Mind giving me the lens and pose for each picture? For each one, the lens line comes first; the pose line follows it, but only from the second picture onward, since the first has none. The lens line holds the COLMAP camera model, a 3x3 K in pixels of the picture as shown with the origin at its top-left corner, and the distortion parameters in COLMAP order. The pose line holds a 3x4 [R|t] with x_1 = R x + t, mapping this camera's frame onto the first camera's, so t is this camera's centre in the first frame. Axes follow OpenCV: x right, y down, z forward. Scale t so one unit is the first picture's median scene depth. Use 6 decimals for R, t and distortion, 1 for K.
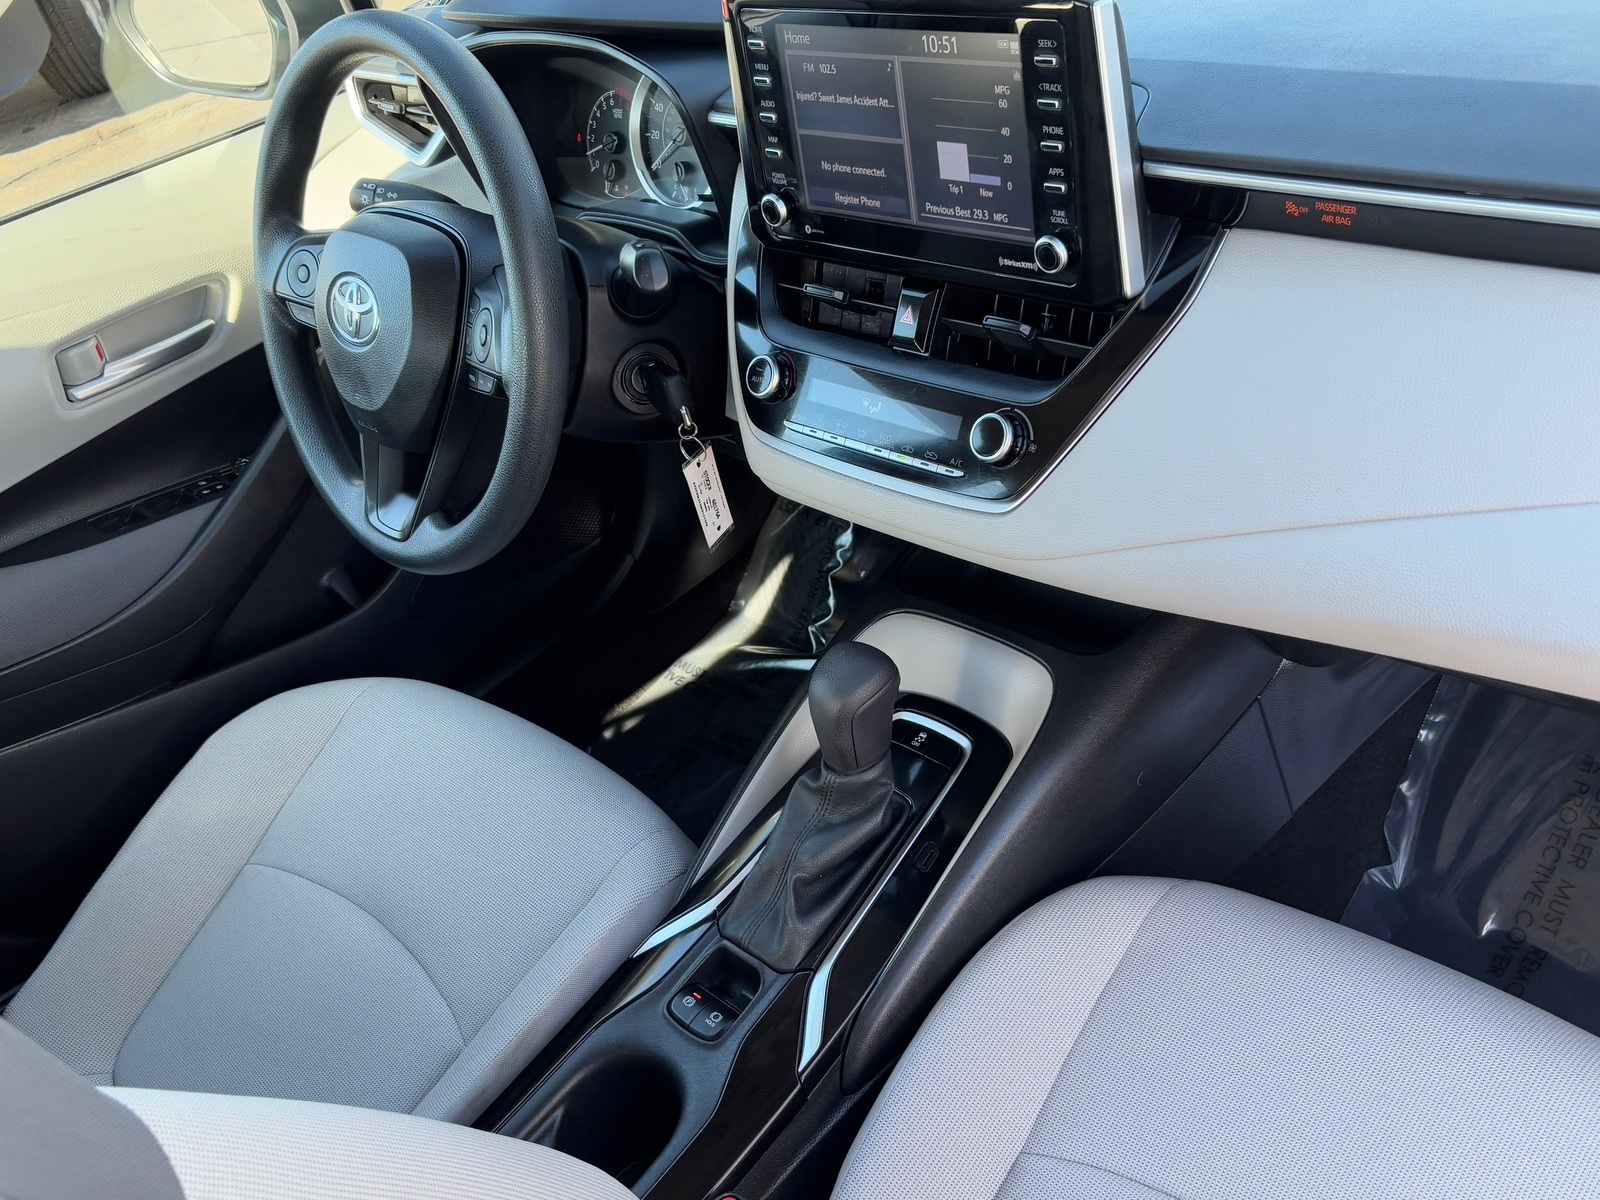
lens RADIAL K [[1560.1, 0, 815.8], [0, 1560.1, 615.9], [0, 0, 1]] dist [0.024646, 0.000000]
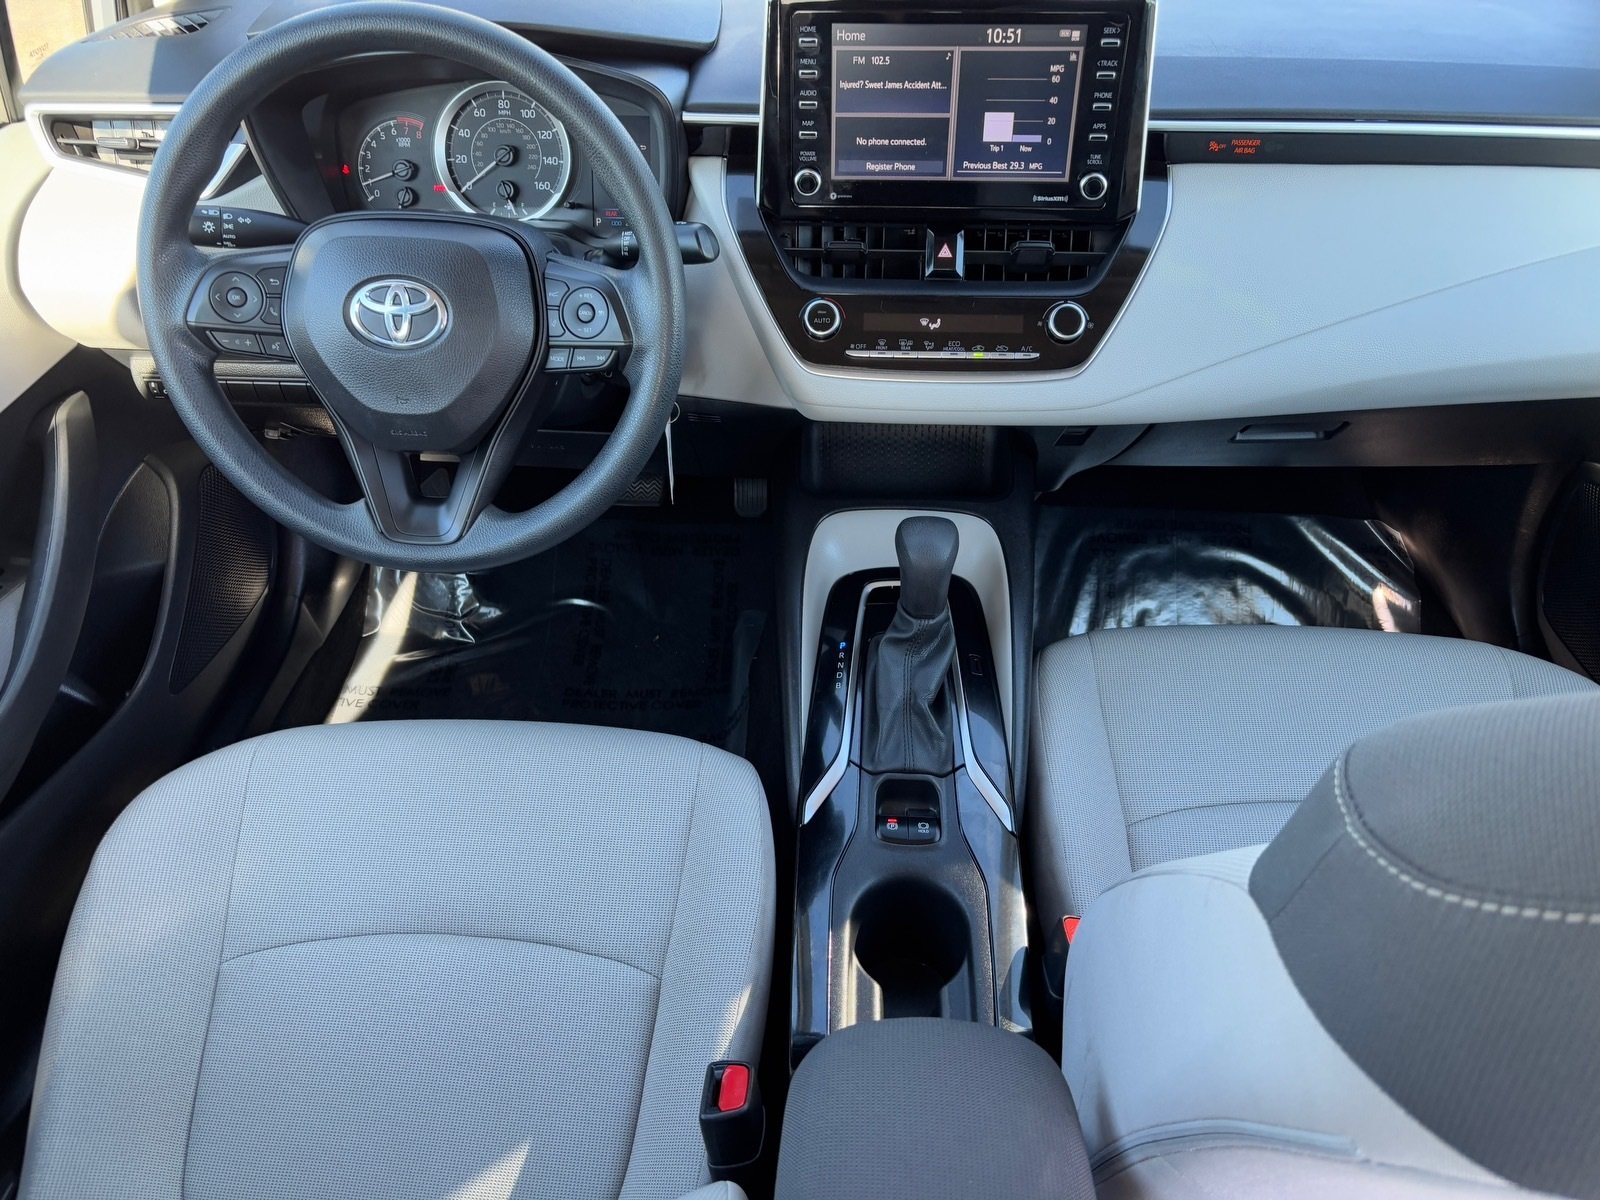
lens RADIAL K [[1210.9, 0, 802.6], [0, 1210.9, 609.3], [0, 0, 1]] dist [0.034145, -0.043451]
pose [[0.723675, -0.245171, 0.645125, -0.746446], [0.259710, 0.962803, 0.074568, -0.008002], [-0.639410, 0.113582, 0.760430, 0.317212]]
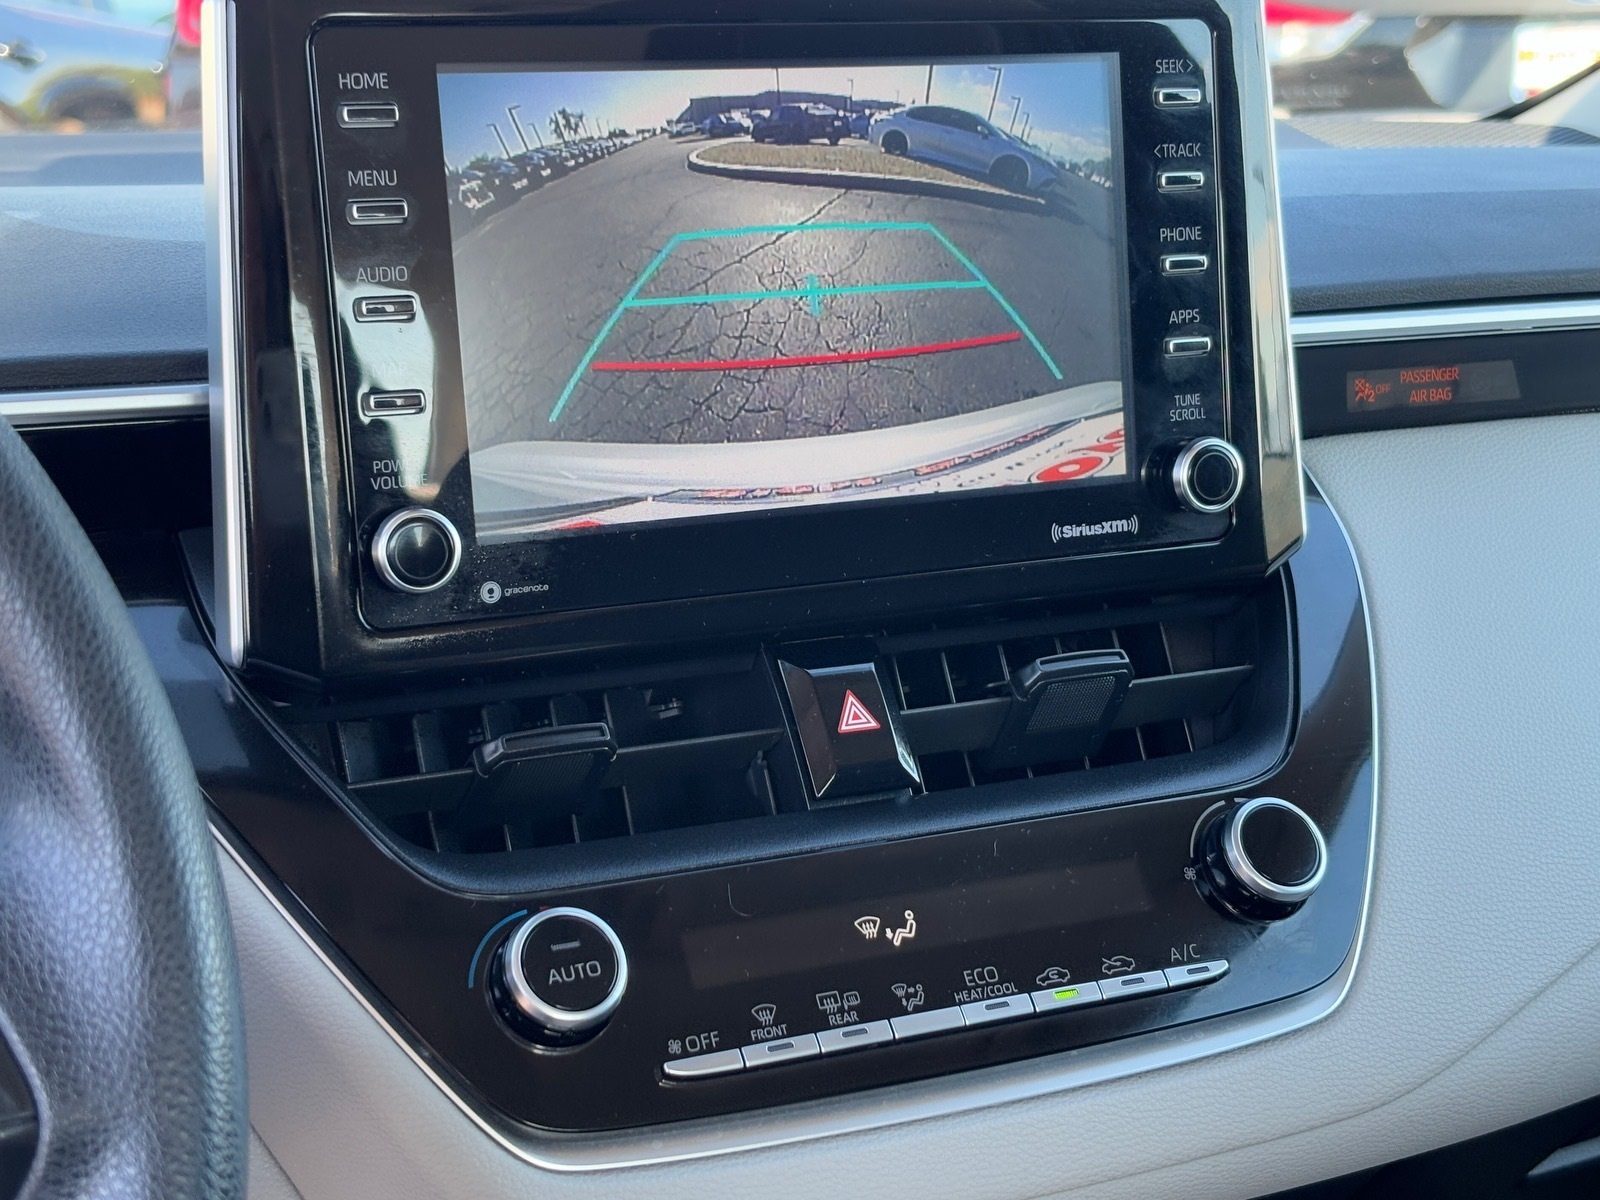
lens RADIAL K [[2590.9, 0, 763.8], [0, 2590.9, 649.0], [0, 0, 1]] dist [0.110666, 0.000000]
pose [[0.331852, 0.012829, 0.943244, -0.586511], [0.499506, 0.845834, -0.187240, -0.086739], [-0.800230, 0.533292, 0.274284, 0.795524]]
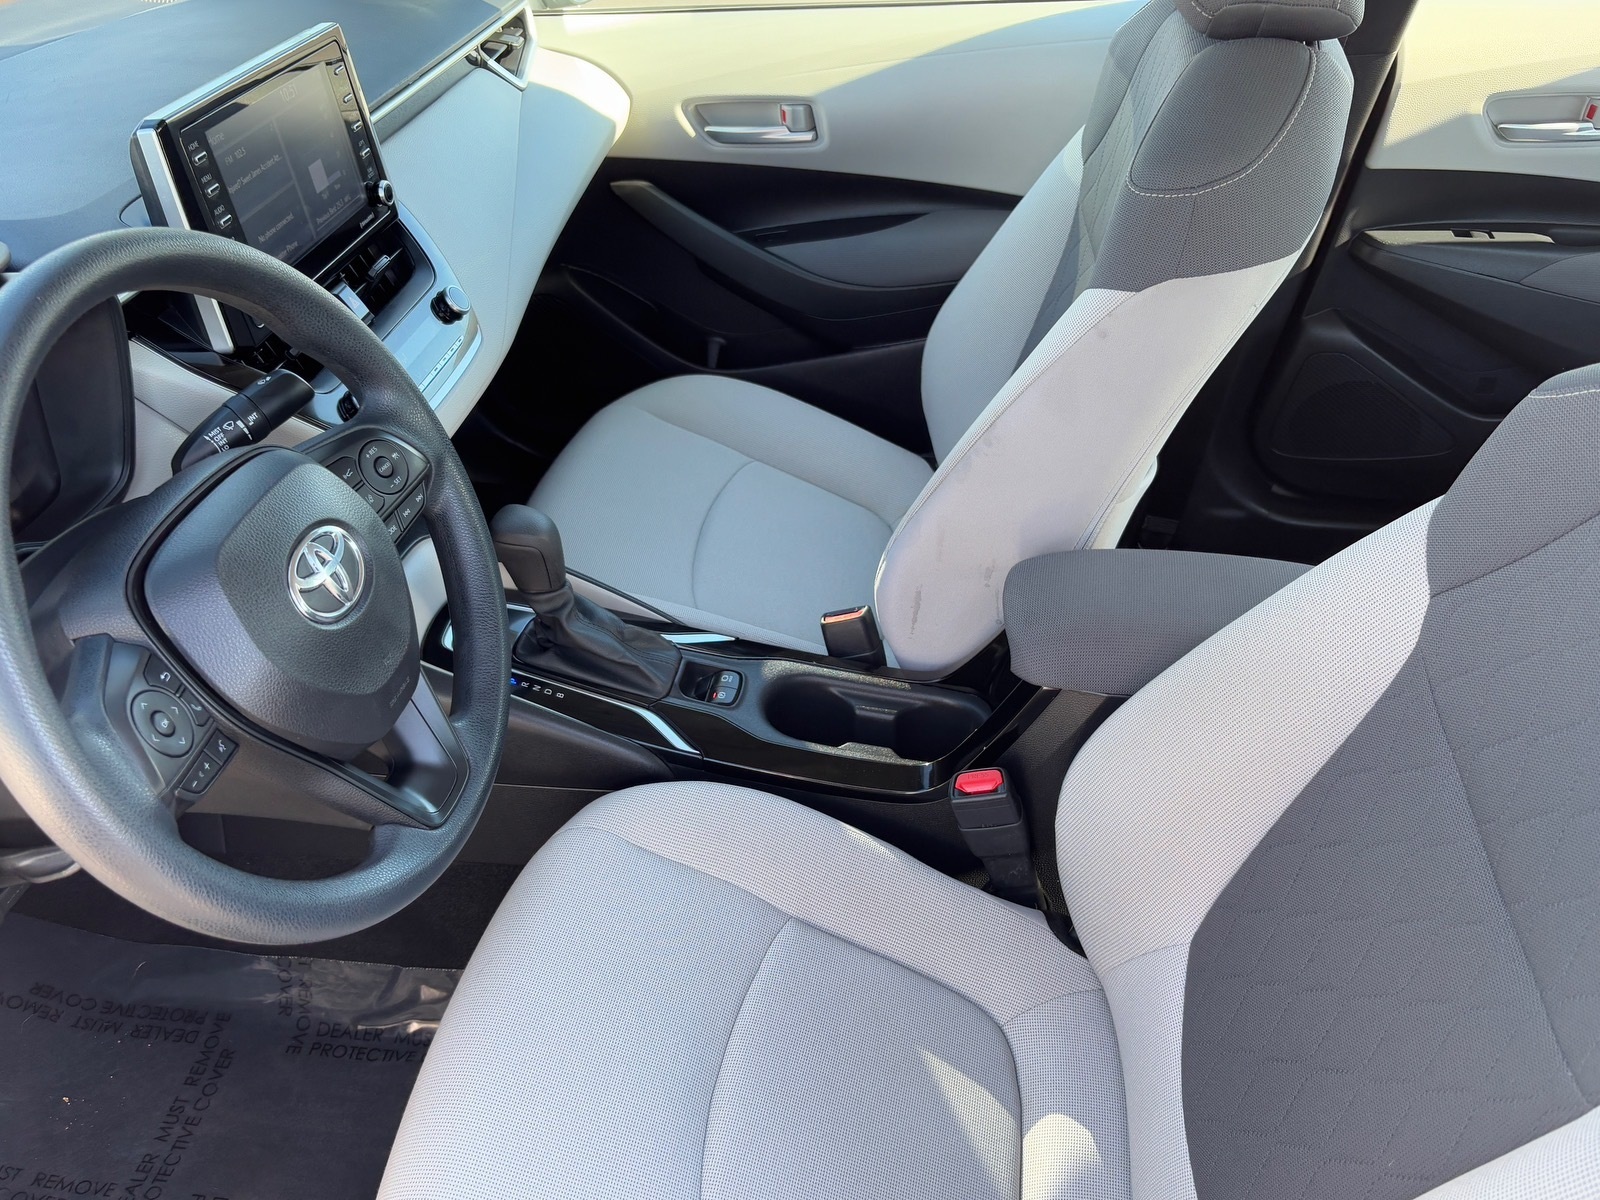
lens RADIAL K [[1316.0, 0, 802.2], [0, 1316.0, 610.7], [0, 0, 1]] dist [0.033496, -0.050649]
pose [[-0.573073, -0.283212, 0.769011, -1.078576], [0.587557, 0.512162, 0.626472, -0.525994], [-0.571282, 0.810852, -0.127103, 1.106051]]
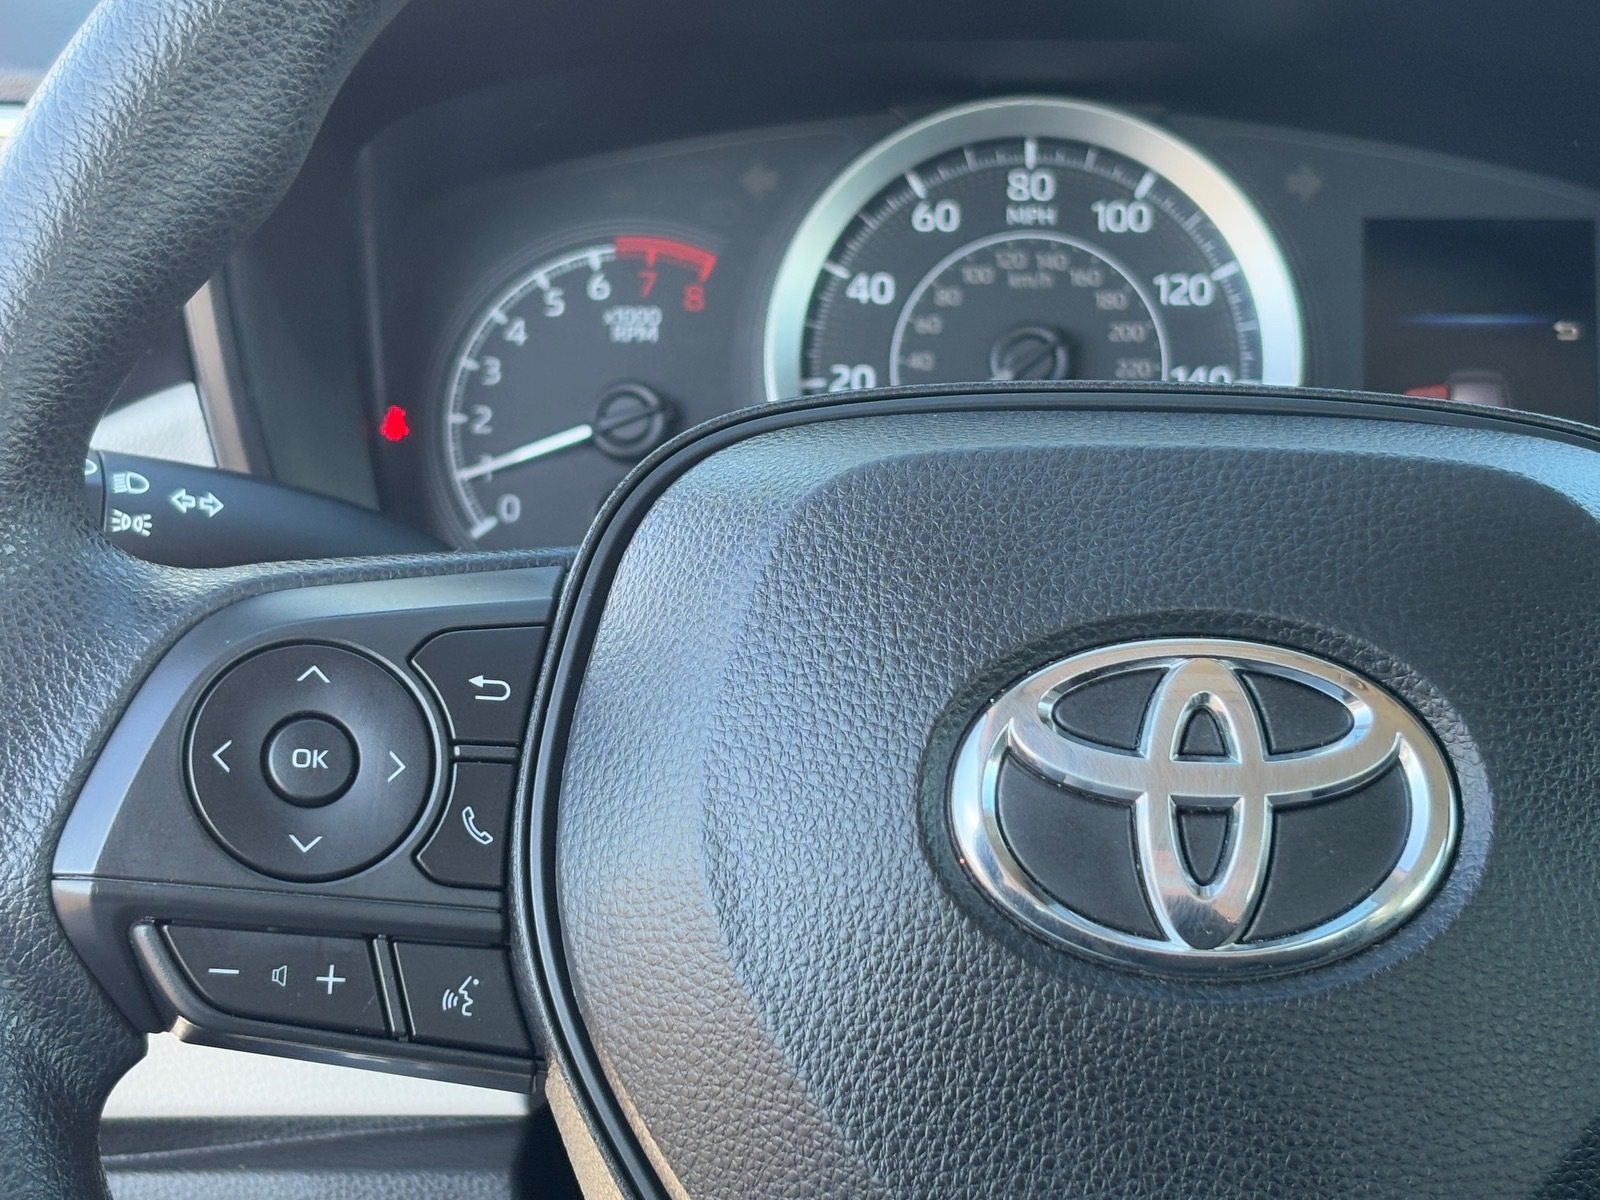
lens RADIAL K [[3216.3, 0, 741.1], [0, 3216.3, 601.4], [0, 0, 1]] dist [0.138617, 0.000000]
pose [[0.704616, 0.037673, 0.708588, -0.708581], [0.273509, 0.907009, -0.320198, -0.121502], [-0.654758, 0.419422, 0.628790, 0.891560]]
